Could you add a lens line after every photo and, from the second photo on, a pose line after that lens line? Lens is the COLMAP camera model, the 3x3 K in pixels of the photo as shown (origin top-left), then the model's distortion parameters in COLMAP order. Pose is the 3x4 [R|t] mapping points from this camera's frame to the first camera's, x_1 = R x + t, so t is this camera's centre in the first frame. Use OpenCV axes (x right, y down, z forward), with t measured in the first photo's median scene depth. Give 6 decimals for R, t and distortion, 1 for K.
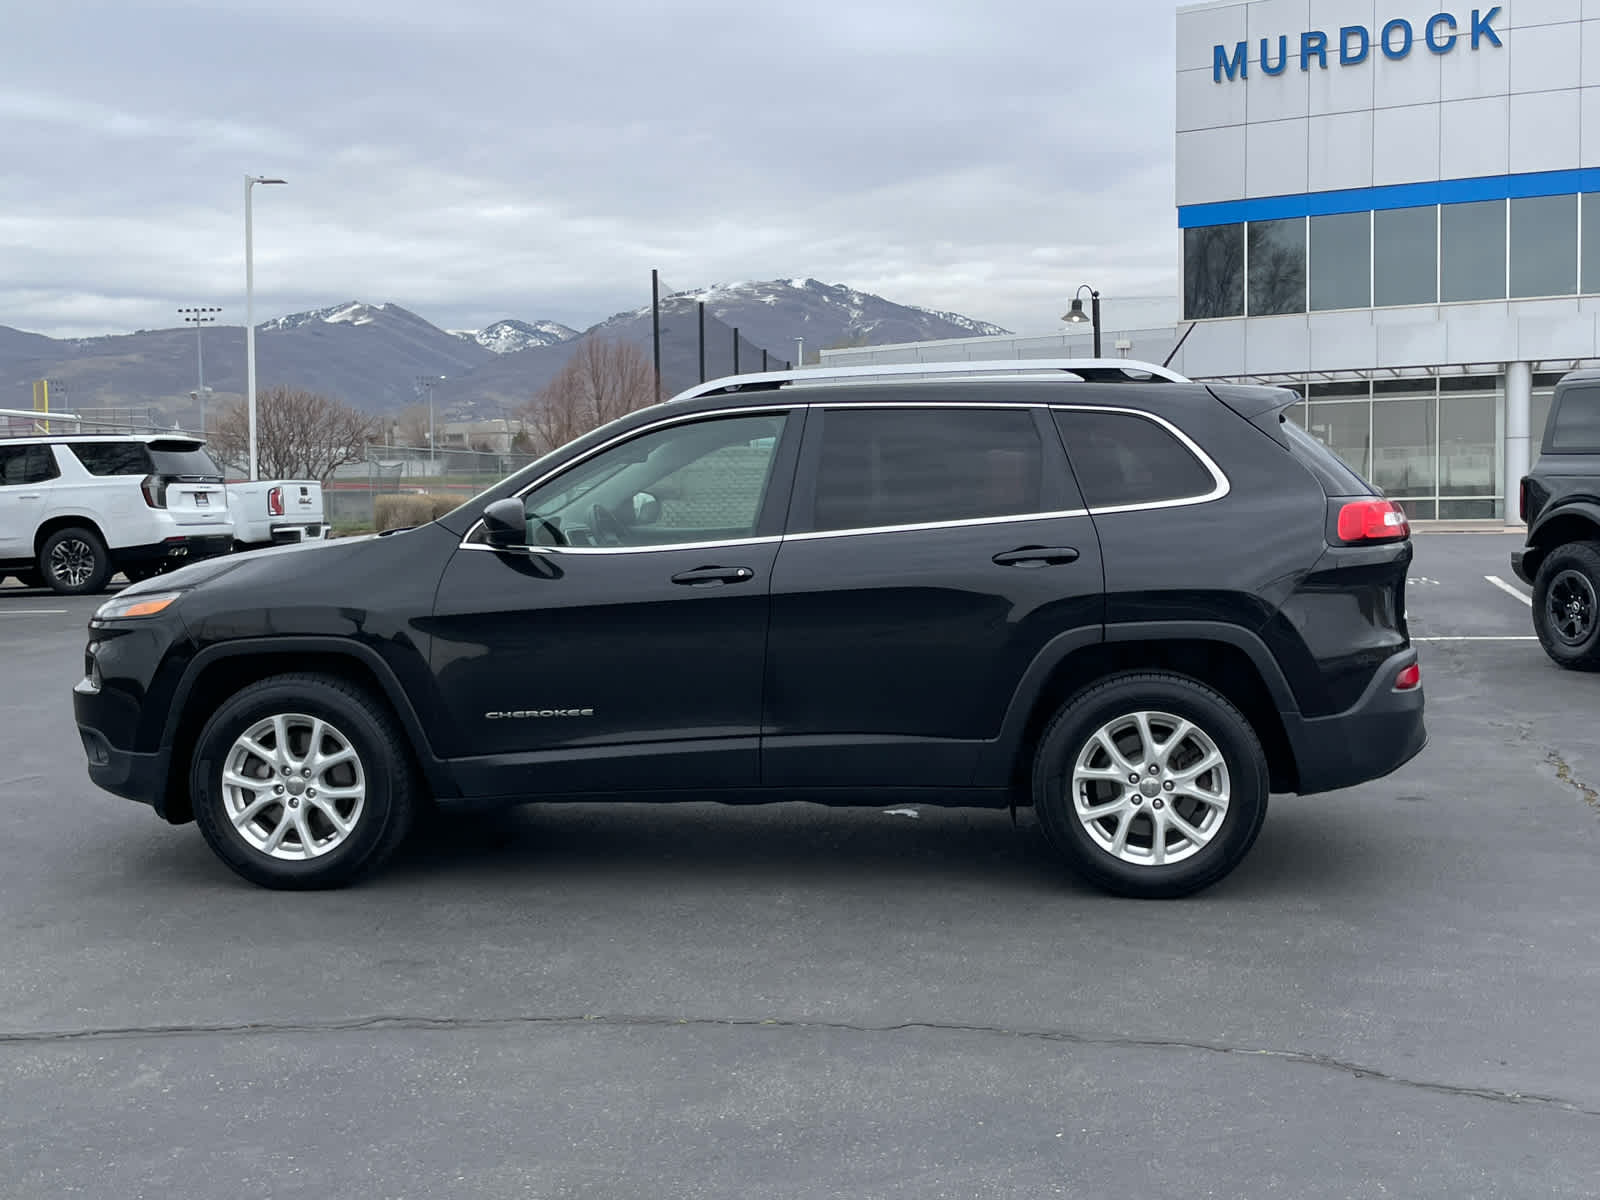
lens RADIAL K [[1741.8, 0, 832.8], [0, 1741.8, 604.8], [0, 0, 1]] dist [0.120673, -0.206725]
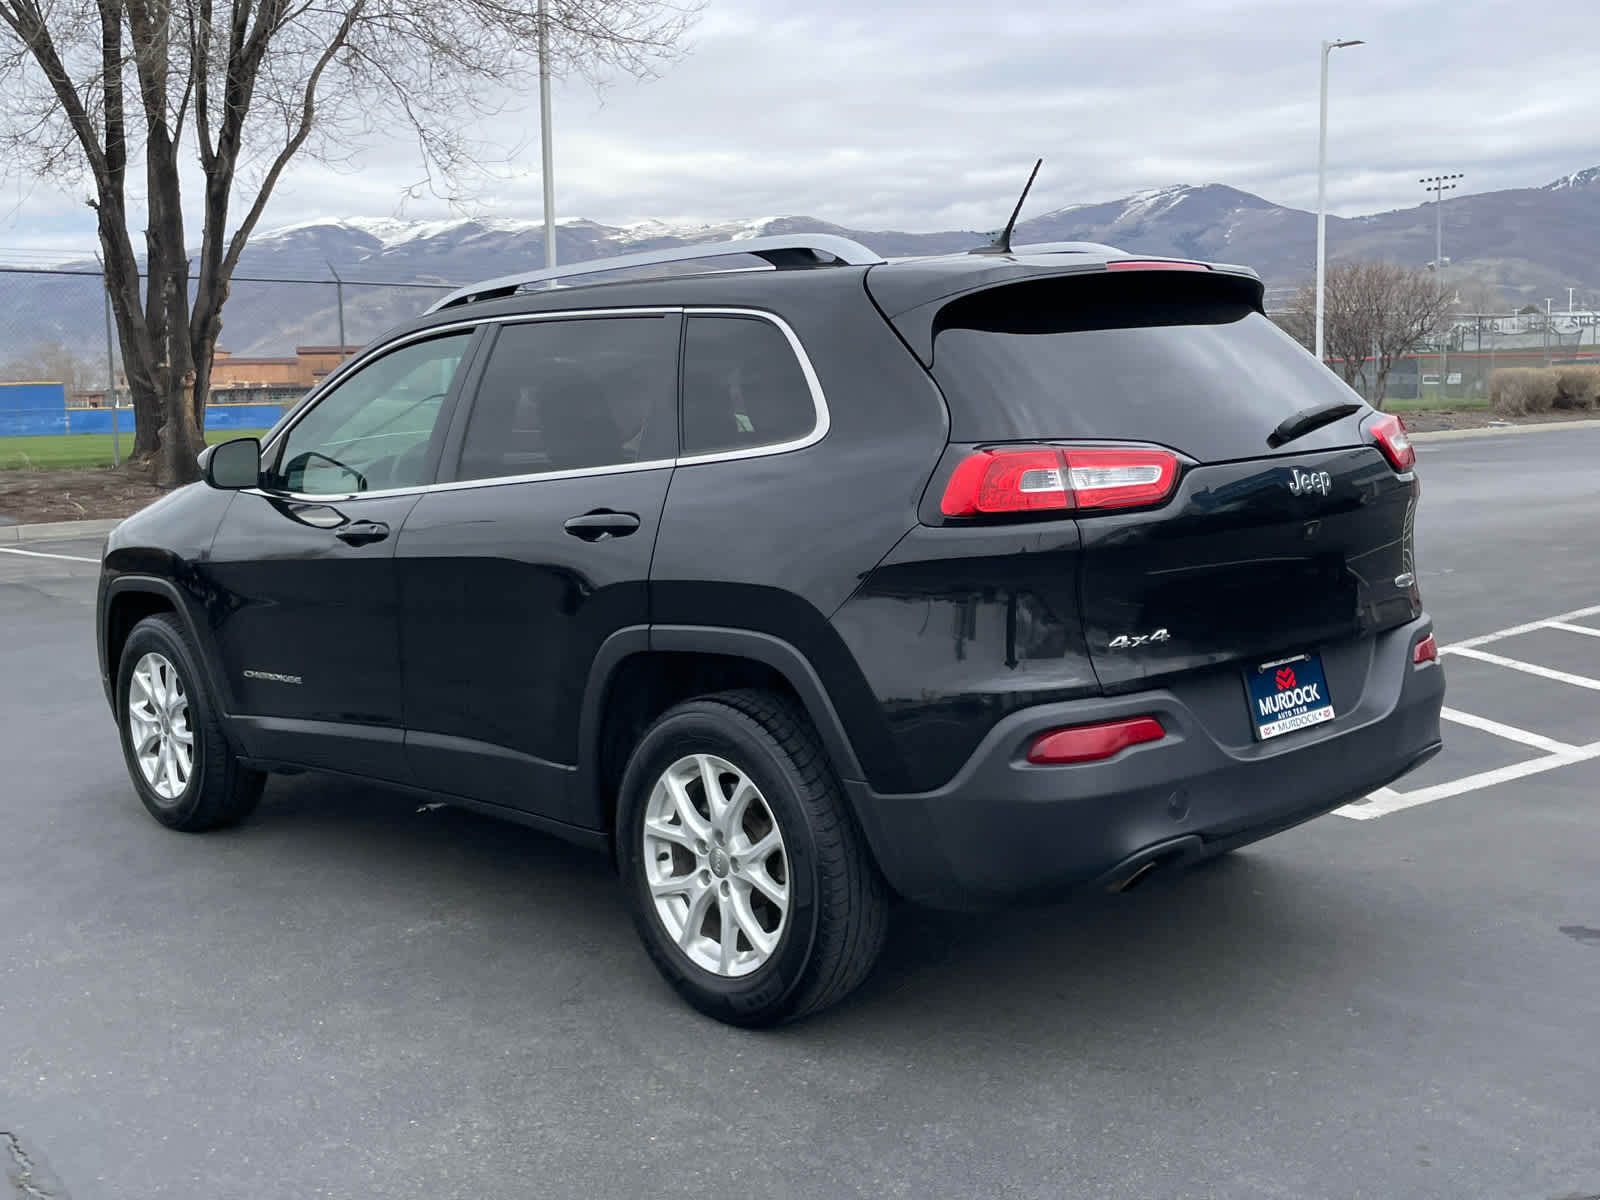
lens RADIAL K [[1741.8, 0, 832.8], [0, 1741.8, 604.8], [0, 0, 1]] dist [0.120673, -0.206725]
pose [[0.772204, 0.063141, -0.632230, 0.645681], [-0.017194, 0.996762, 0.078546, -0.052552], [0.635142, -0.049783, 0.770789, 0.498396]]
